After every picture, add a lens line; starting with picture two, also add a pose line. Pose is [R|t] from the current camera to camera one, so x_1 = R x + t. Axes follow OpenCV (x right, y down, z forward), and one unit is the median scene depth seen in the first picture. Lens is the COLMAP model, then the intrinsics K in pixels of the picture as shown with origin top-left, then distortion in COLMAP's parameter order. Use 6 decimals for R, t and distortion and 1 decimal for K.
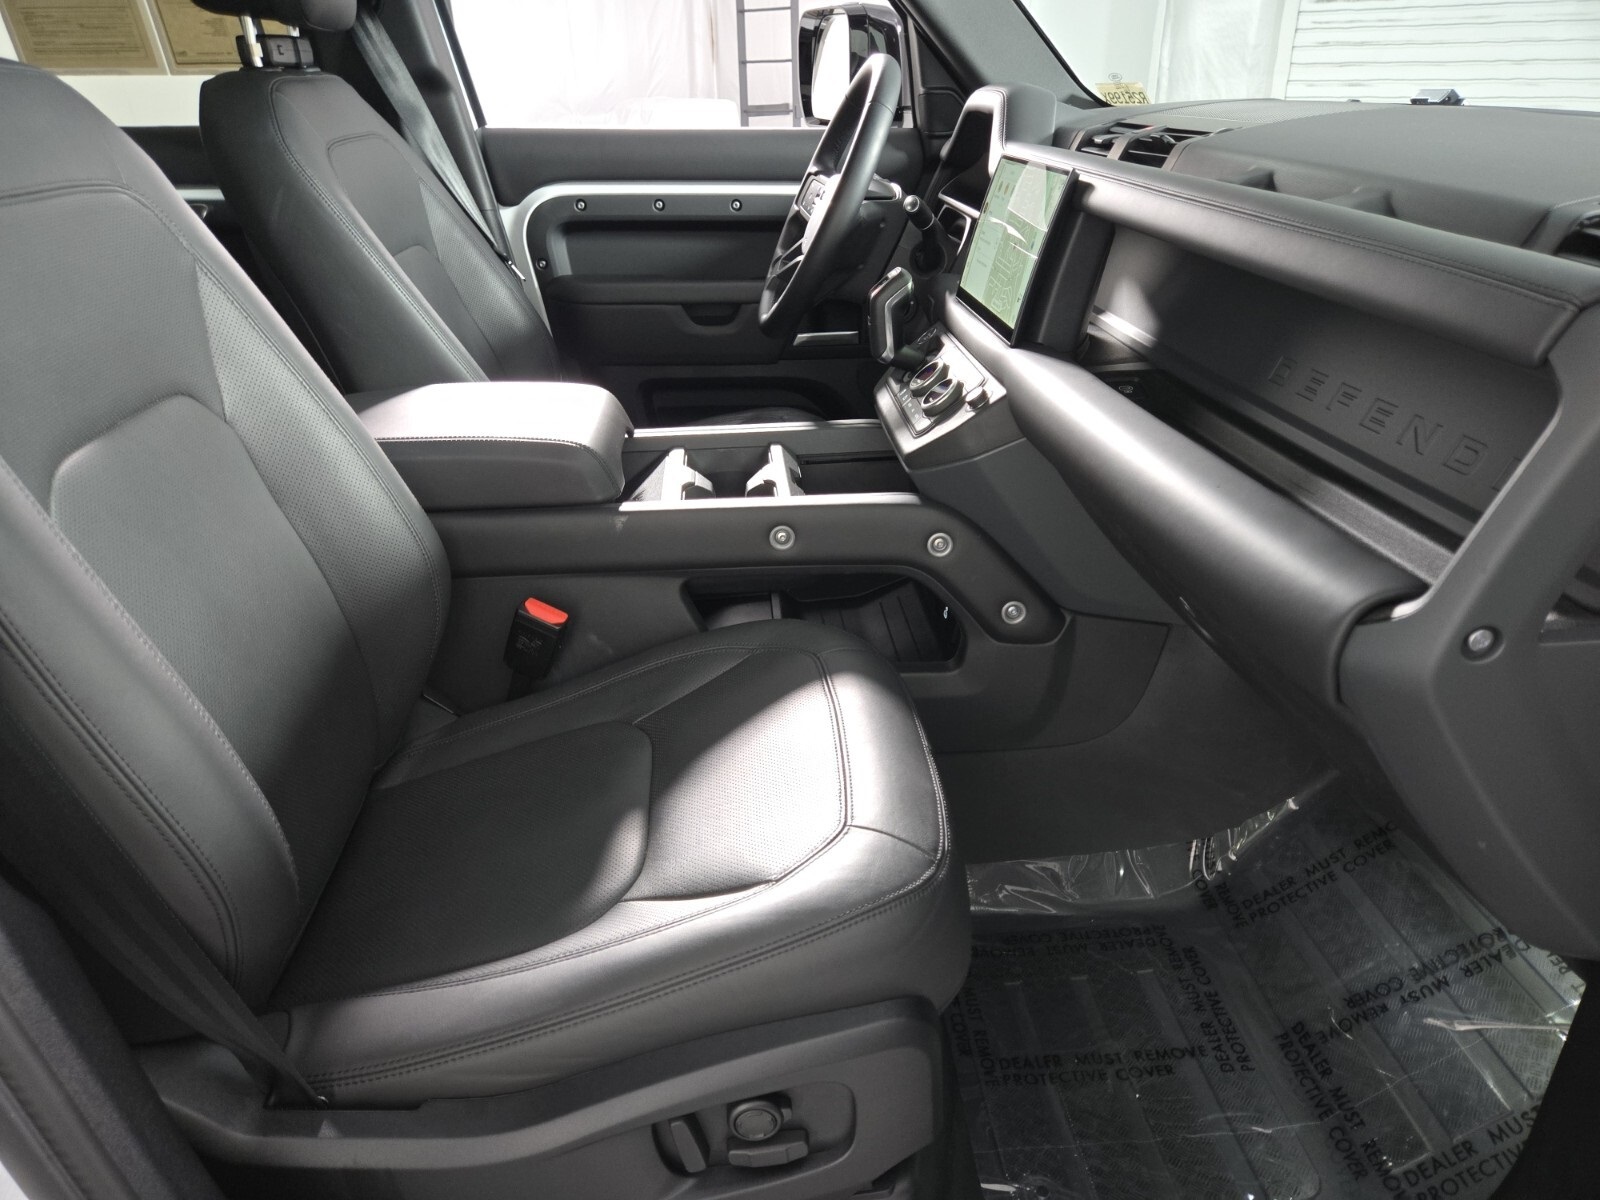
lens RADIAL K [[1073.4, 0, 806.5], [0, 1073.4, 601.8], [0, 0, 1]] dist [0.054739, -0.061448]
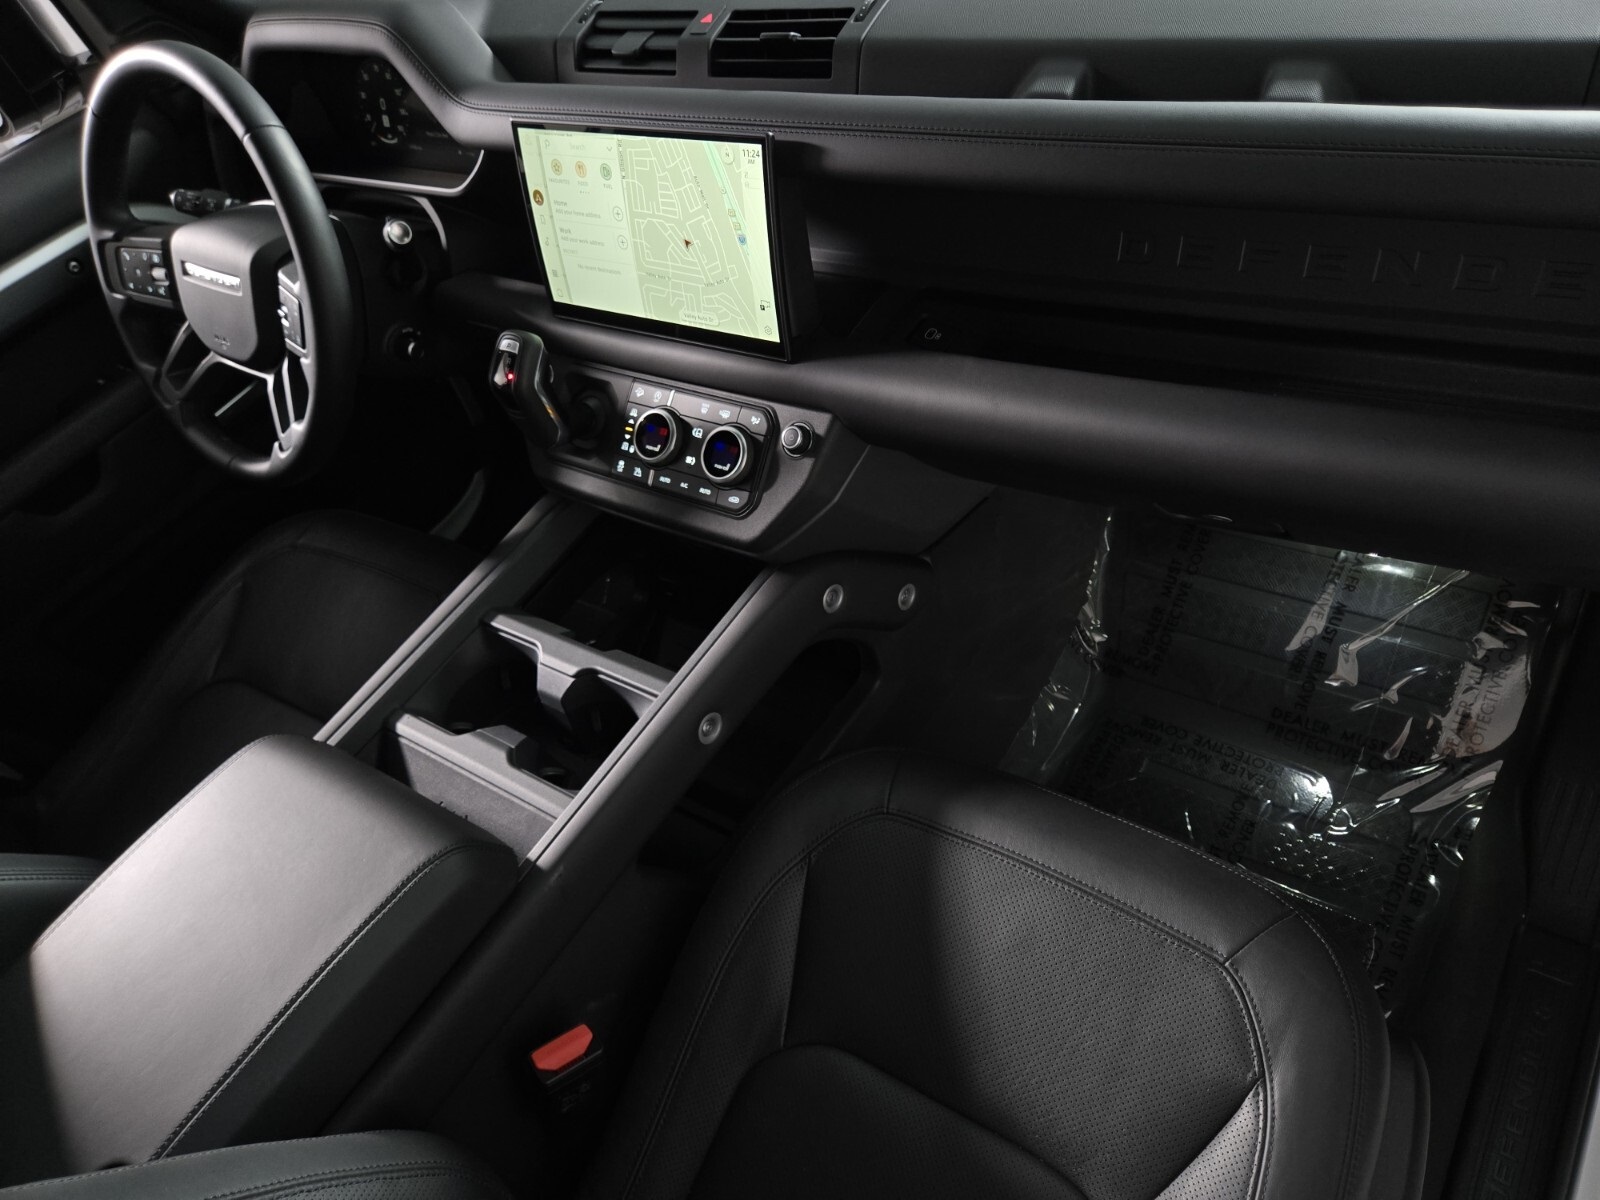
lens RADIAL K [[1073.4, 0, 806.5], [0, 1073.4, 601.8], [0, 0, 1]] dist [0.054739, -0.061448]
pose [[0.603417, -0.667383, 0.436449, -0.257255], [0.539931, 0.744714, 0.392271, -0.392783], [-0.586824, -0.001050, 0.809714, 0.331617]]
